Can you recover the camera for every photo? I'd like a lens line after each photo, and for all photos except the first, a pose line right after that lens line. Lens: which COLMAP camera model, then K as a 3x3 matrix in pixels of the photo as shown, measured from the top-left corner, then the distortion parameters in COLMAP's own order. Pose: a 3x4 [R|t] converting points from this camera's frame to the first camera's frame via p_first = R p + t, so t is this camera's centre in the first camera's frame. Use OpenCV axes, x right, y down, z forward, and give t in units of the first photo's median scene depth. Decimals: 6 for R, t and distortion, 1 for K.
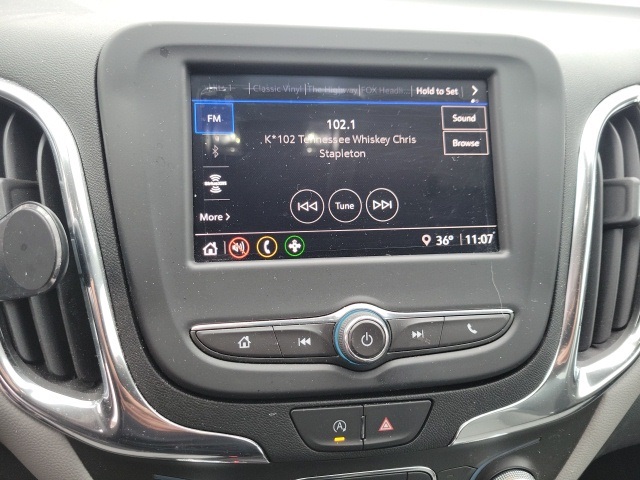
lens RADIAL K [[478.9, 0, 322.9], [0, 478.9, 238.8], [0, 0, 1]] dist [0.047929, -0.032362]
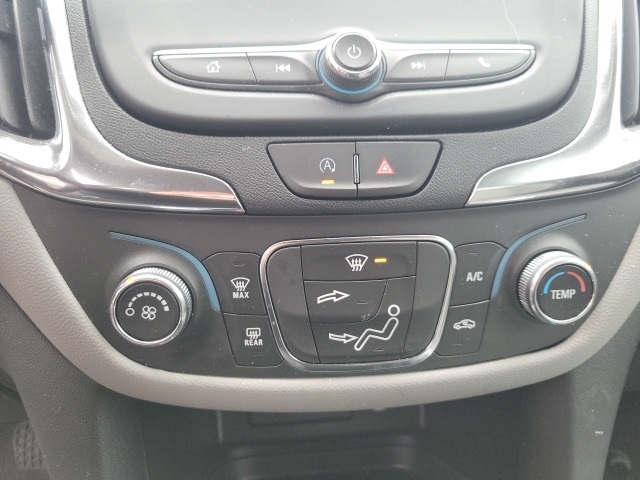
lens RADIAL K [[478.9, 0, 316.3], [0, 478.9, 240.8], [0, 0, 1]] dist [0.047929, -0.032362]
pose [[0.995960, -0.039167, -0.080811, 0.077395], [0.024911, 0.985057, -0.170417, 0.657329], [0.086278, 0.167715, 0.982053, 0.209248]]
